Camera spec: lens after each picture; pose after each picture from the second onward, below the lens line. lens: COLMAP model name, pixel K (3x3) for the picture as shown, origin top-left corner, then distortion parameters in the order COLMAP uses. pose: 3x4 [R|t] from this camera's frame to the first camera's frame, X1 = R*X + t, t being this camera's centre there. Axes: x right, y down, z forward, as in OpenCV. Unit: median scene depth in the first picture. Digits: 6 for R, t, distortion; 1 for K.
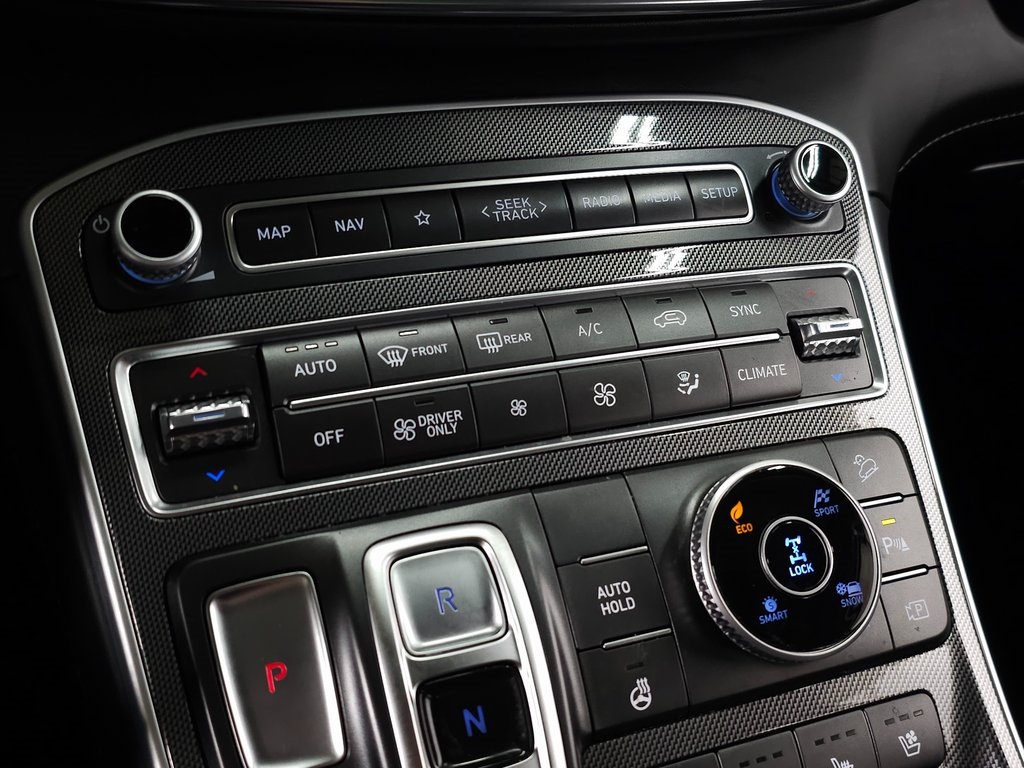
lens RADIAL K [[1156.1, 0, 512.0], [0, 1156.1, 384.0], [0, 0, 1]] dist [0.109815, -0.259520]
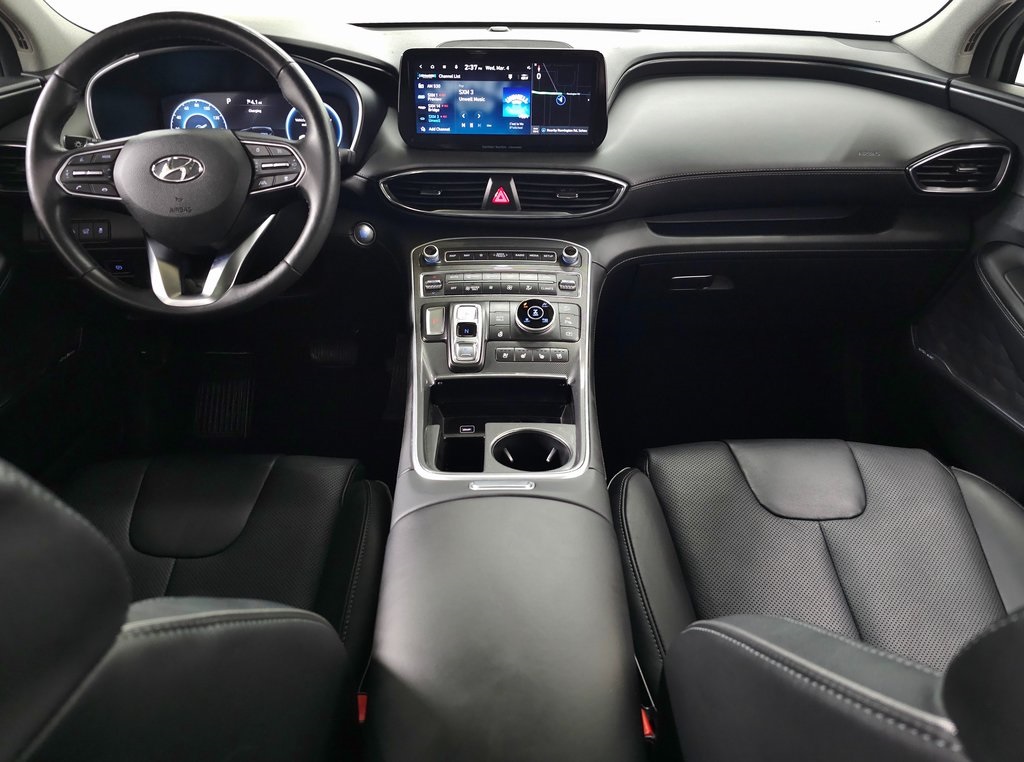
lens RADIAL K [[704.6, 0, 510.2], [0, 704.6, 377.0], [0, 0, 1]] dist [0.068796, -0.050003]
pose [[0.928990, 0.044398, -0.367432, 1.282664], [-0.134326, 0.965530, -0.222954, 1.116868], [0.344868, 0.256478, 0.902931, -1.732208]]
